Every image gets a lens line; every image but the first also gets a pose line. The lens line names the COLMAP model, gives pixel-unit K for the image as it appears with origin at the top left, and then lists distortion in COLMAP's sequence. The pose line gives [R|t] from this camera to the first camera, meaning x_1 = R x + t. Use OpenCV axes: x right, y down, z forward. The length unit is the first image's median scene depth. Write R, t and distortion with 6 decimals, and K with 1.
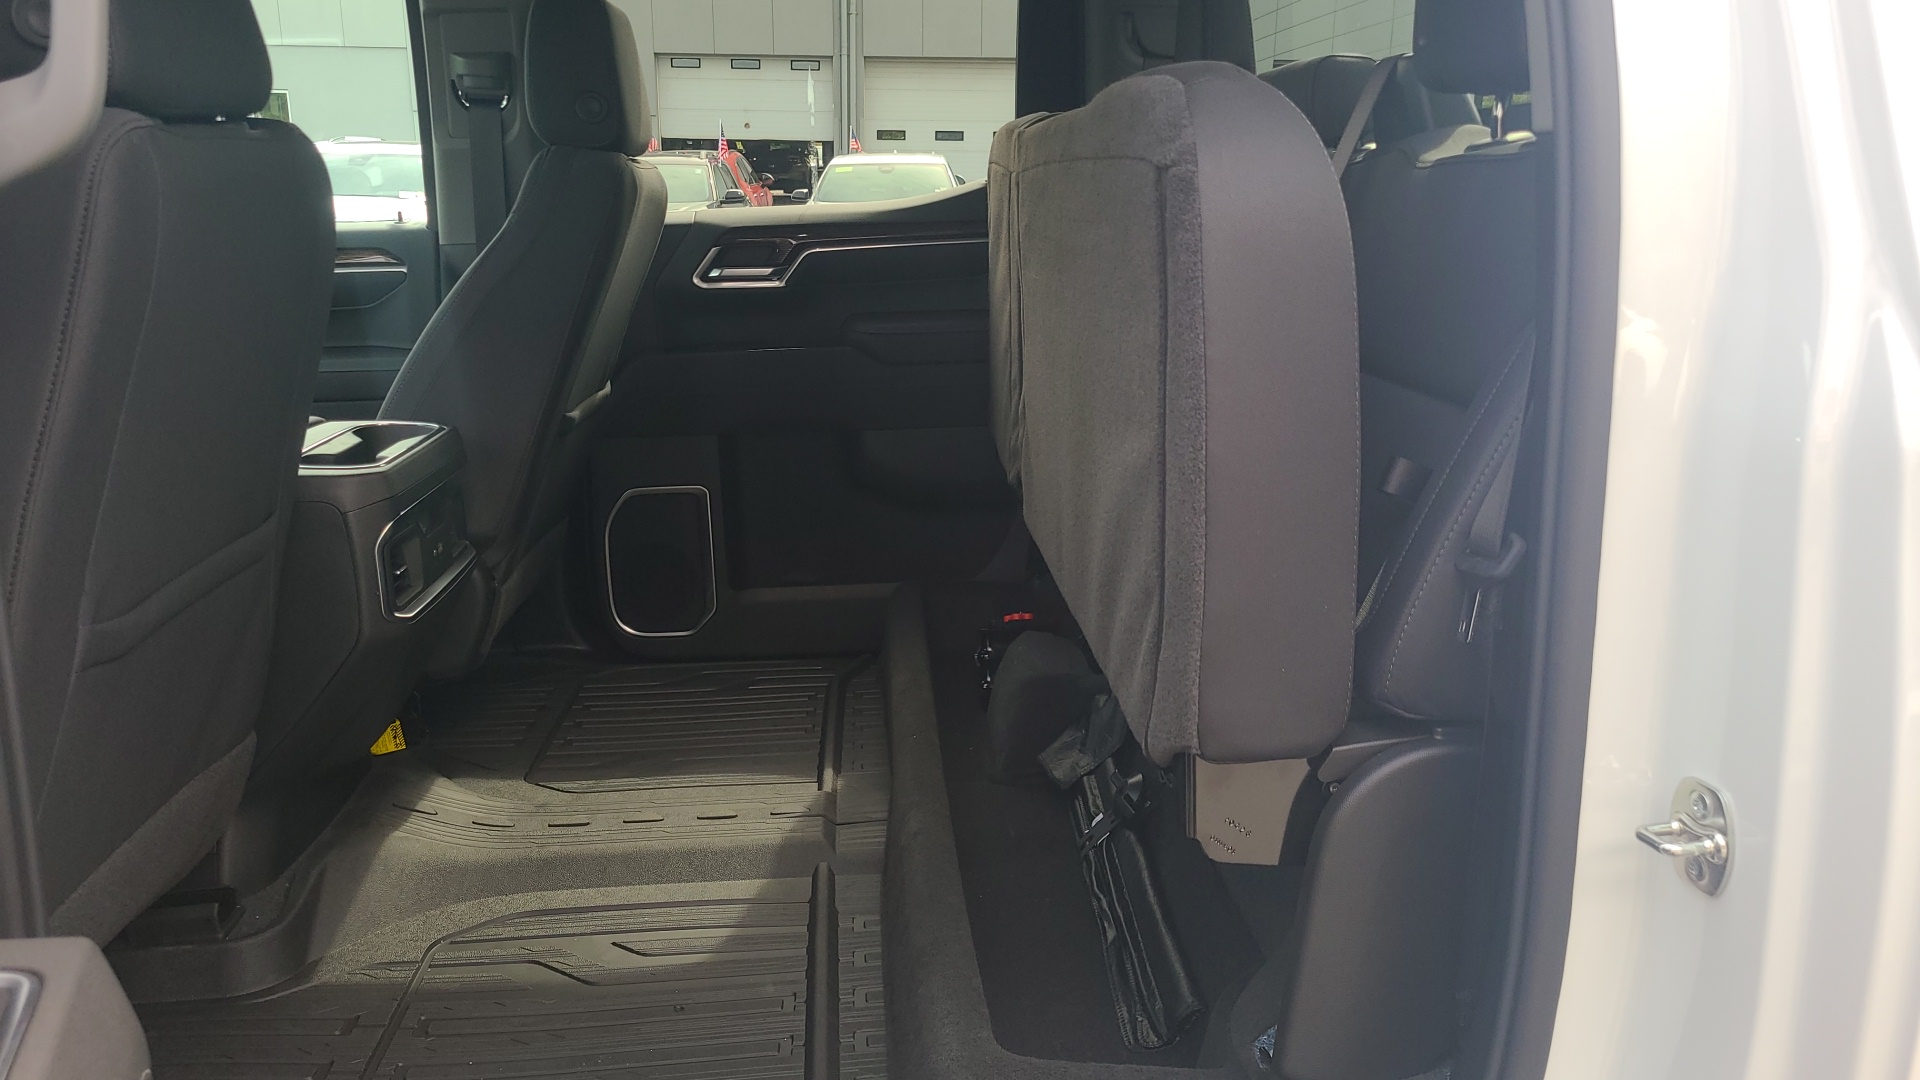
lens RADIAL K [[1442.5, 0, 941.0], [0, 1442.5, 551.5], [0, 0, 1]] dist [0.071984, -0.060254]
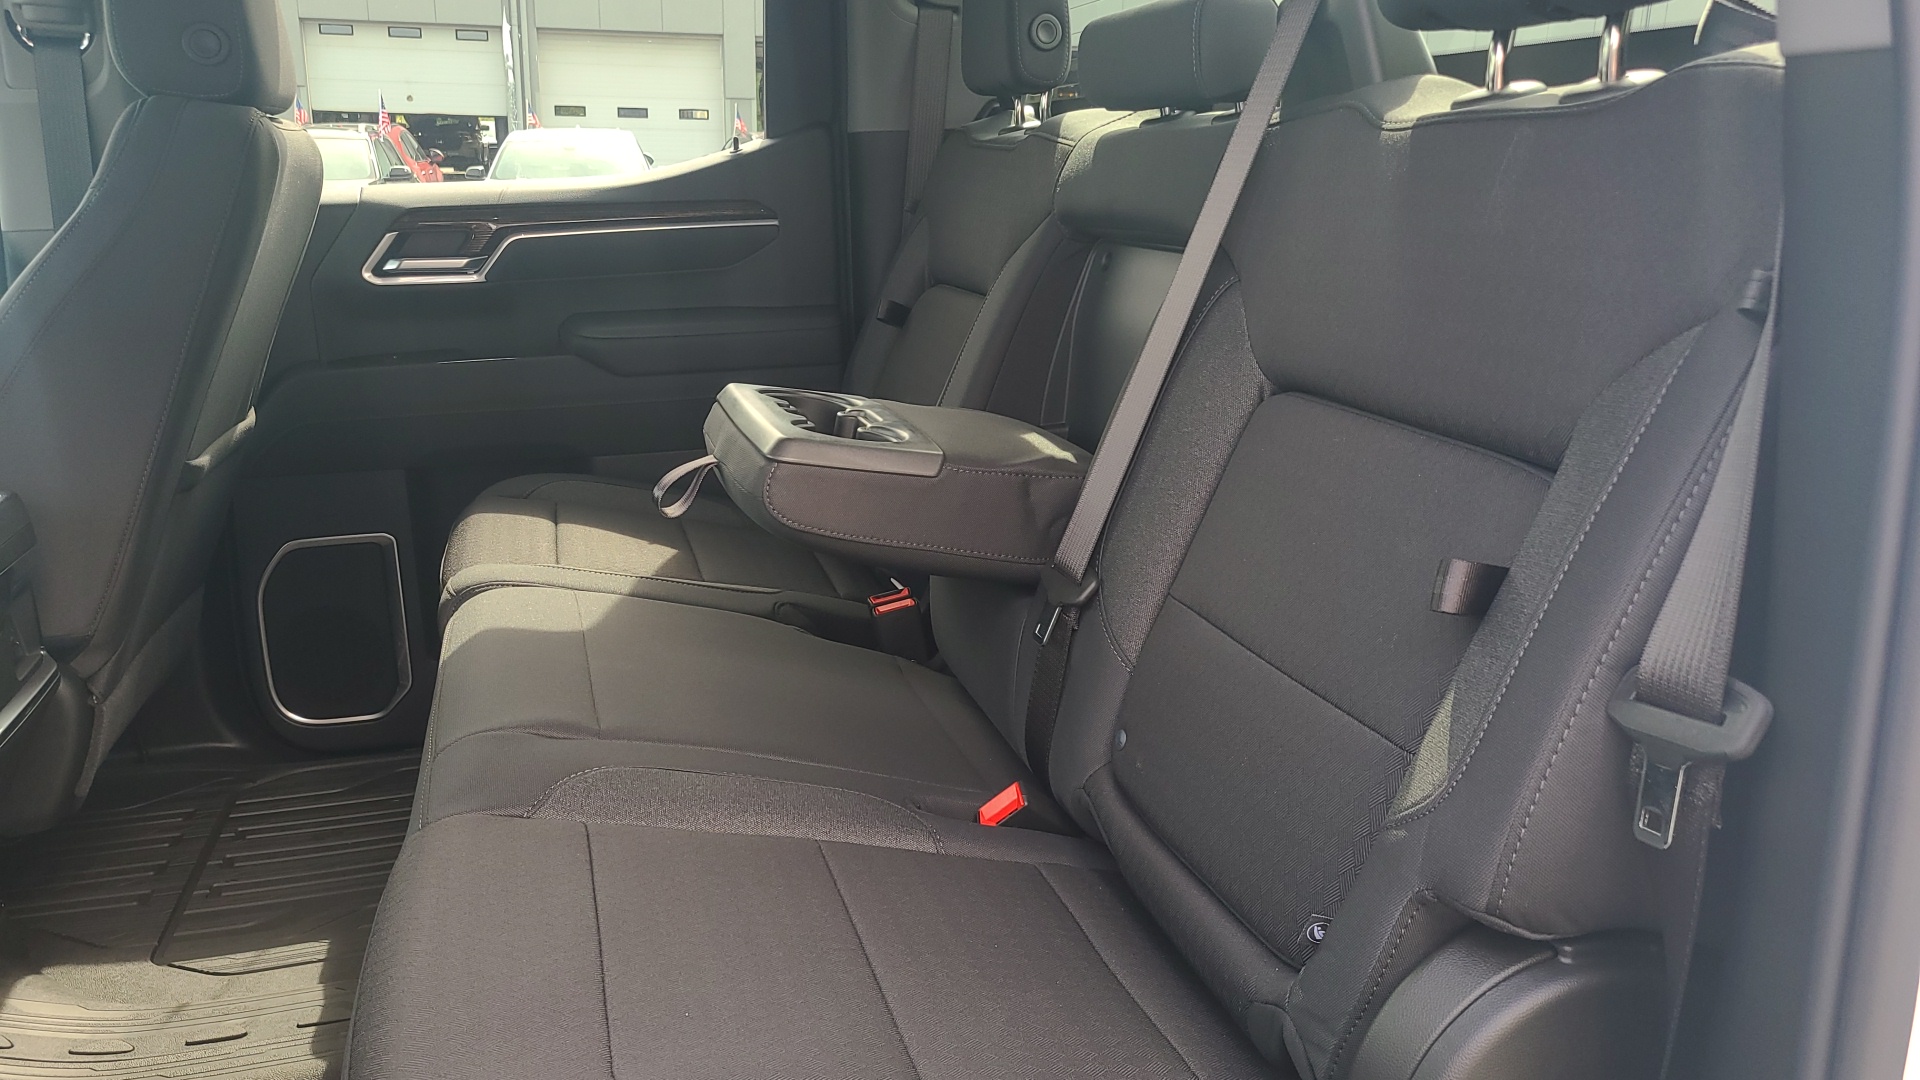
lens RADIAL K [[1454.6, 0, 926.1], [0, 1454.6, 533.3], [0, 0, 1]] dist [0.053366, -0.040237]
pose [[0.980337, -0.044938, 0.192146, -0.029944], [0.045061, 0.998977, 0.003731, -0.035563], [-0.192118, 0.005000, 0.981359, 0.157754]]
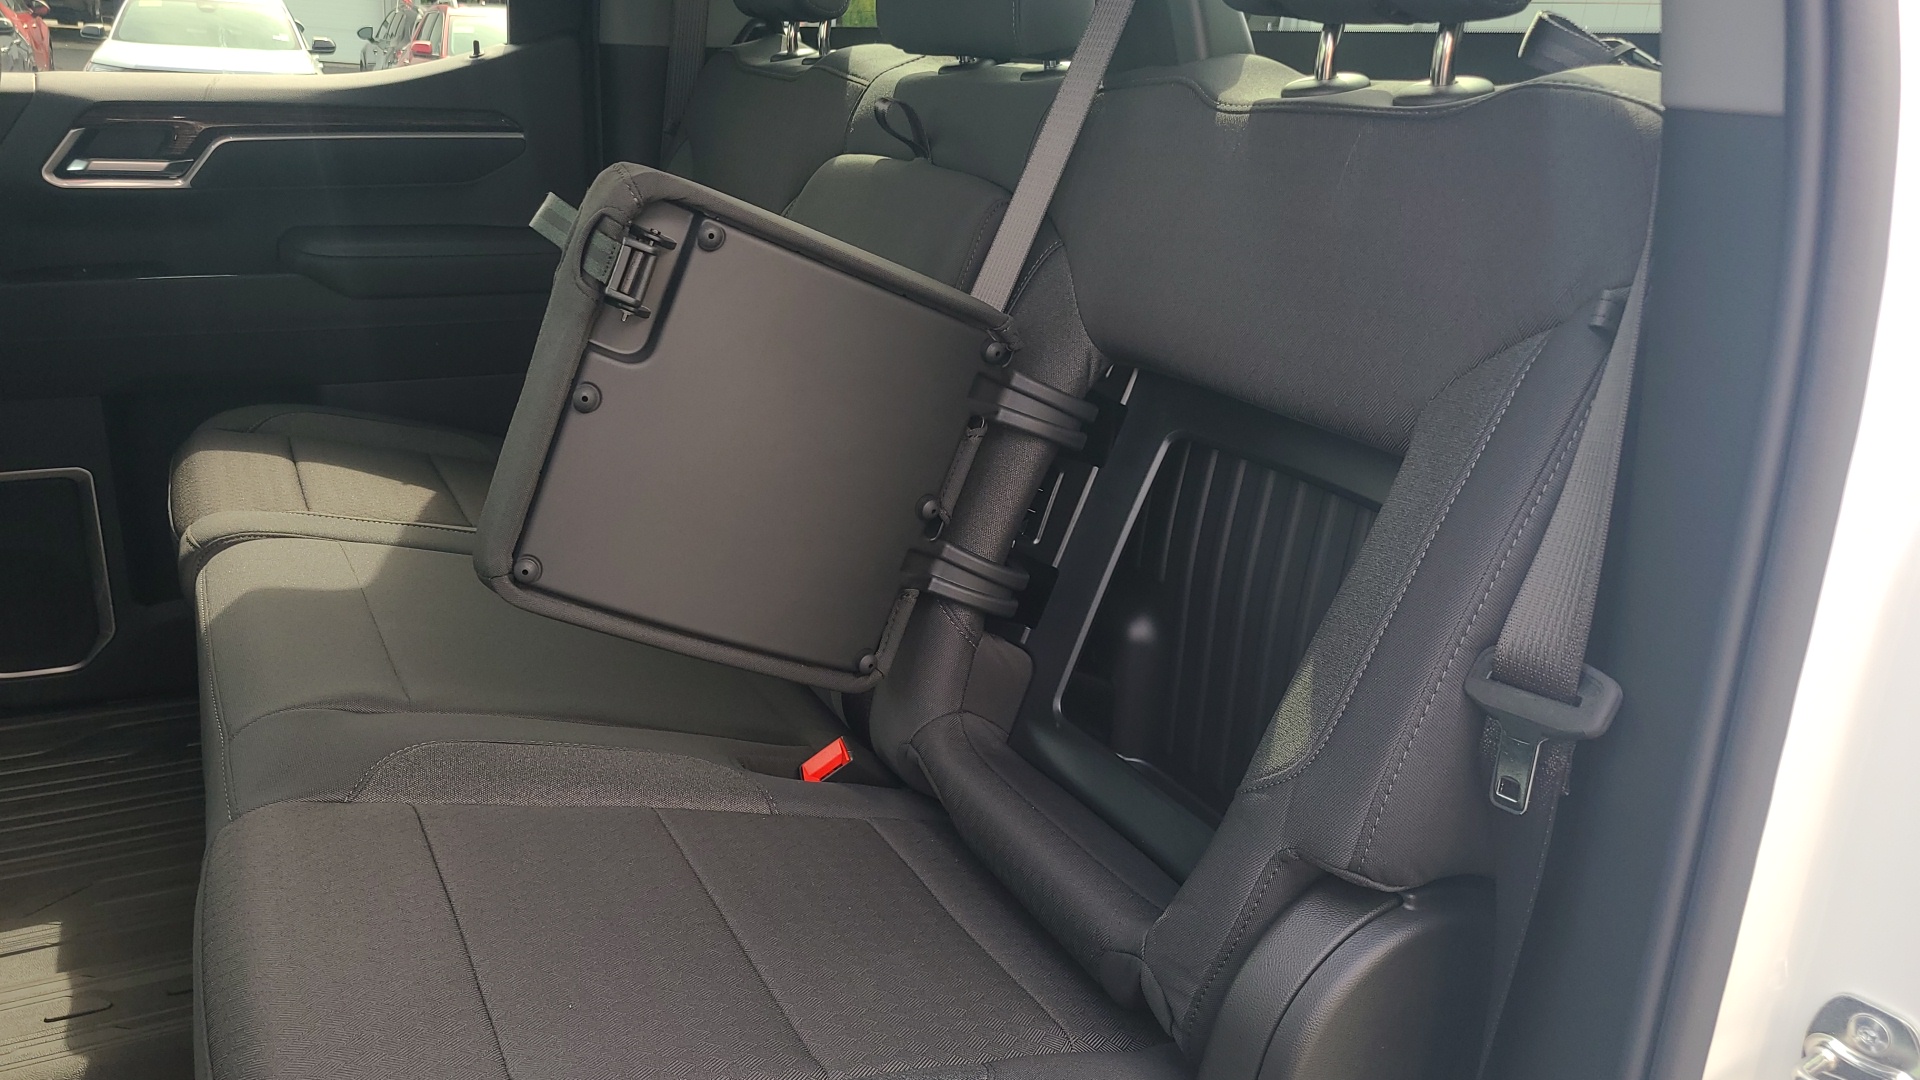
lens RADIAL K [[1457.2, 0, 915.7], [0, 1457.2, 552.5], [0, 0, 1]] dist [0.033913, -0.009740]
pose [[0.919993, -0.070281, 0.385583, -0.070505], [0.038171, 0.995181, 0.090317, -0.054244], [-0.390073, -0.068373, 0.918242, 0.171311]]
